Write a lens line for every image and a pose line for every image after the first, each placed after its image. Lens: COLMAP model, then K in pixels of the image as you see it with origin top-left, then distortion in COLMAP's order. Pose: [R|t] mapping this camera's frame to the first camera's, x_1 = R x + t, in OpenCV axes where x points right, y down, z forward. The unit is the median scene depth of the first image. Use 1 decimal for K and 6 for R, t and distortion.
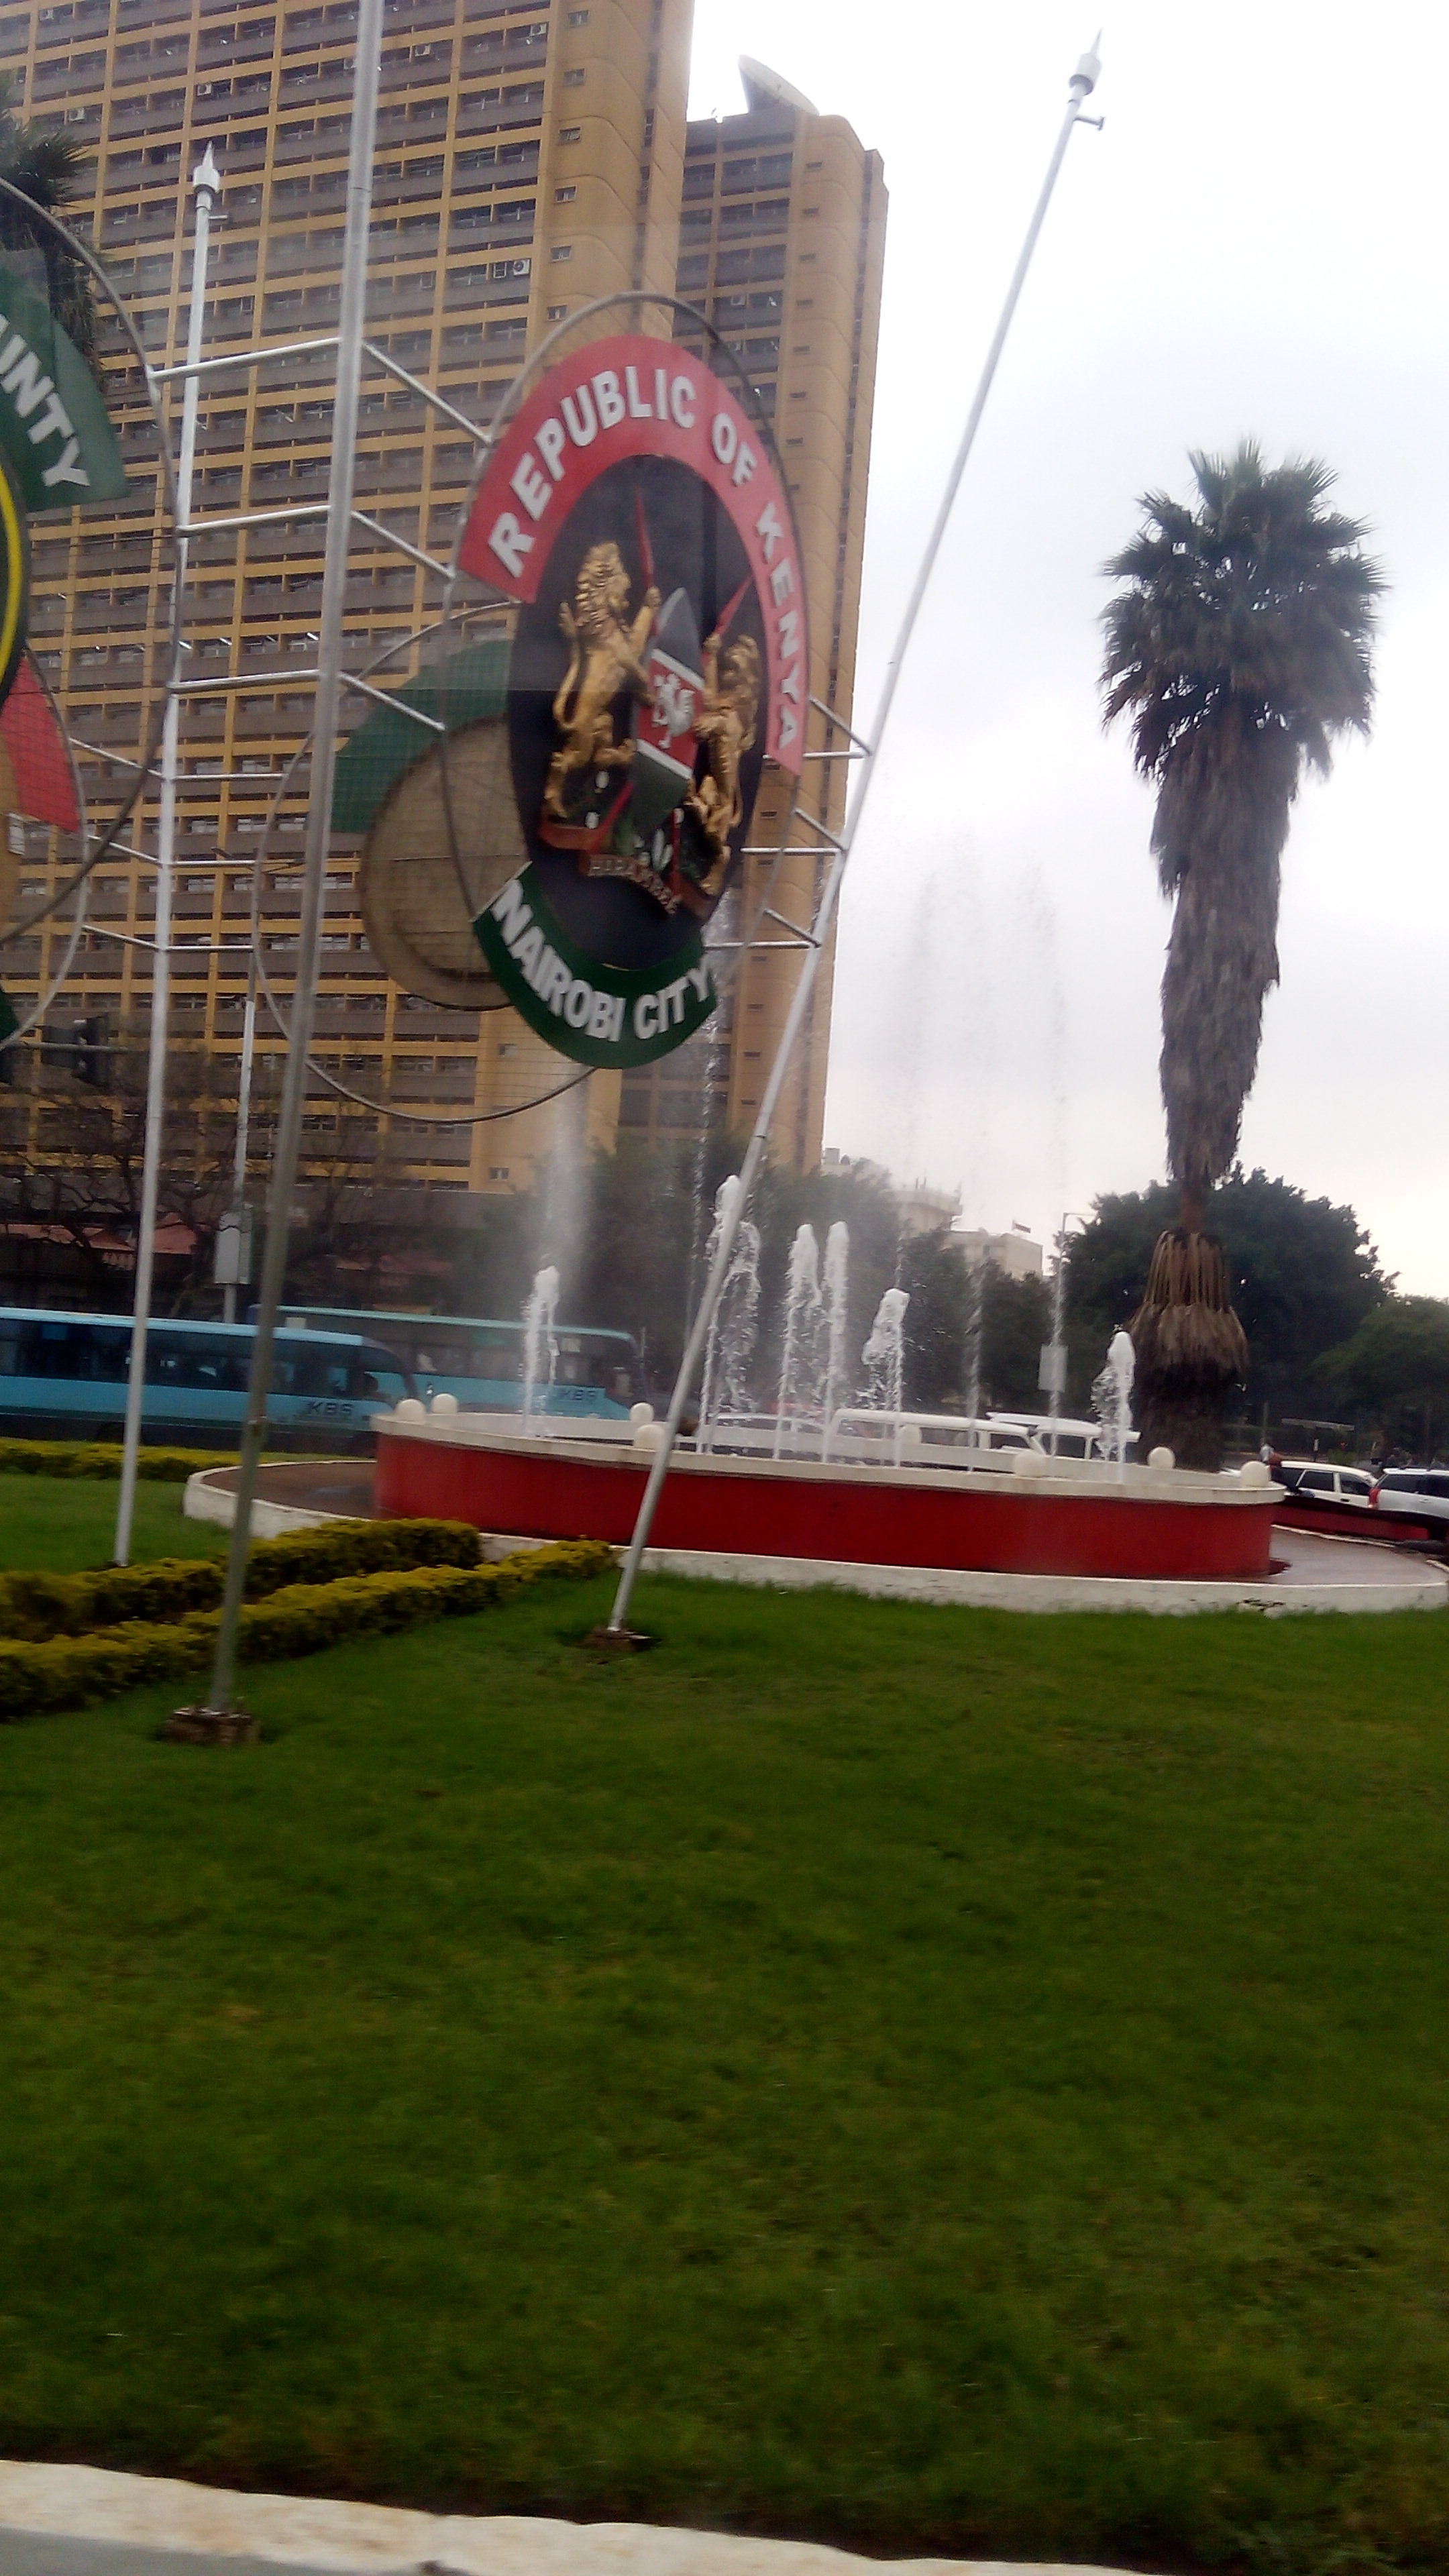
lens RADIAL K [[2317.4, 0, 725.3], [0, 2317.4, 1289.8], [0, 0, 1]] dist [0.093122, -0.015367]
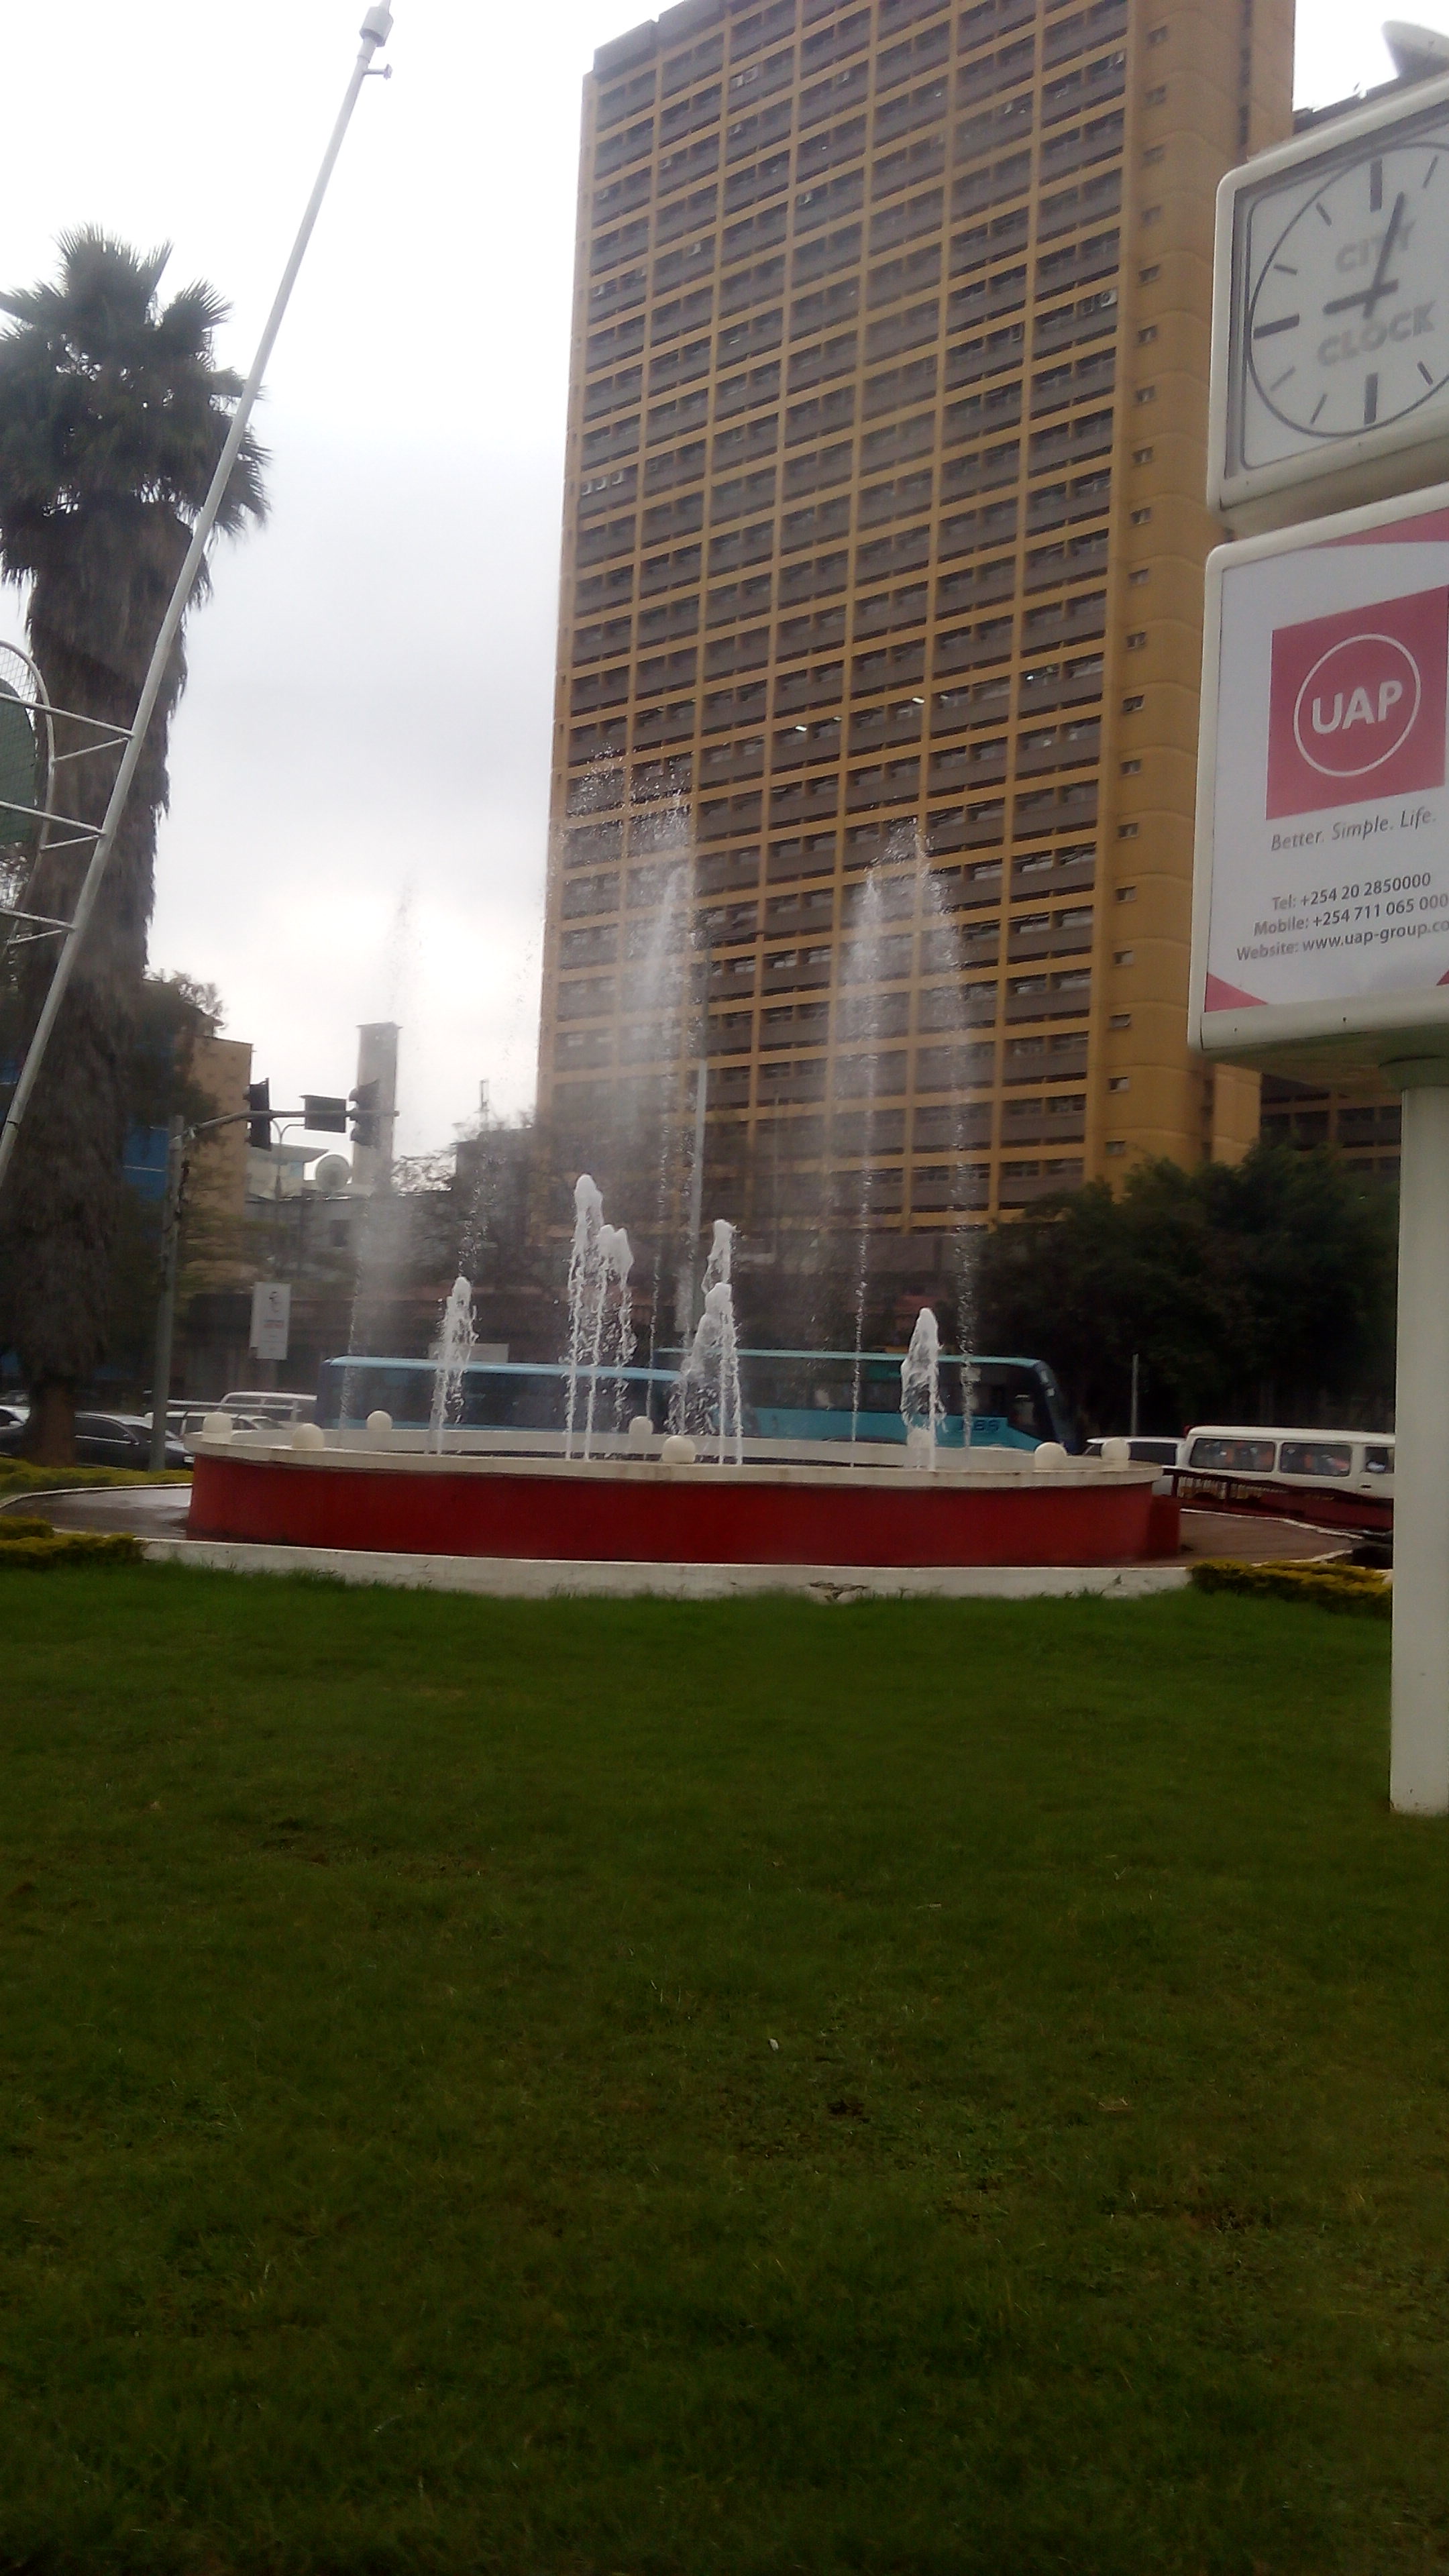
lens RADIAL K [[2317.4, 0, 724.0], [0, 2317.4, 1296.5], [0, 0, 1]] dist [0.093122, -0.015367]
pose [[0.931829, -0.058781, -0.358105, 0.192222], [0.050900, 0.998210, -0.031401, 0.016550], [0.359310, 0.011033, 0.933153, 0.043193]]
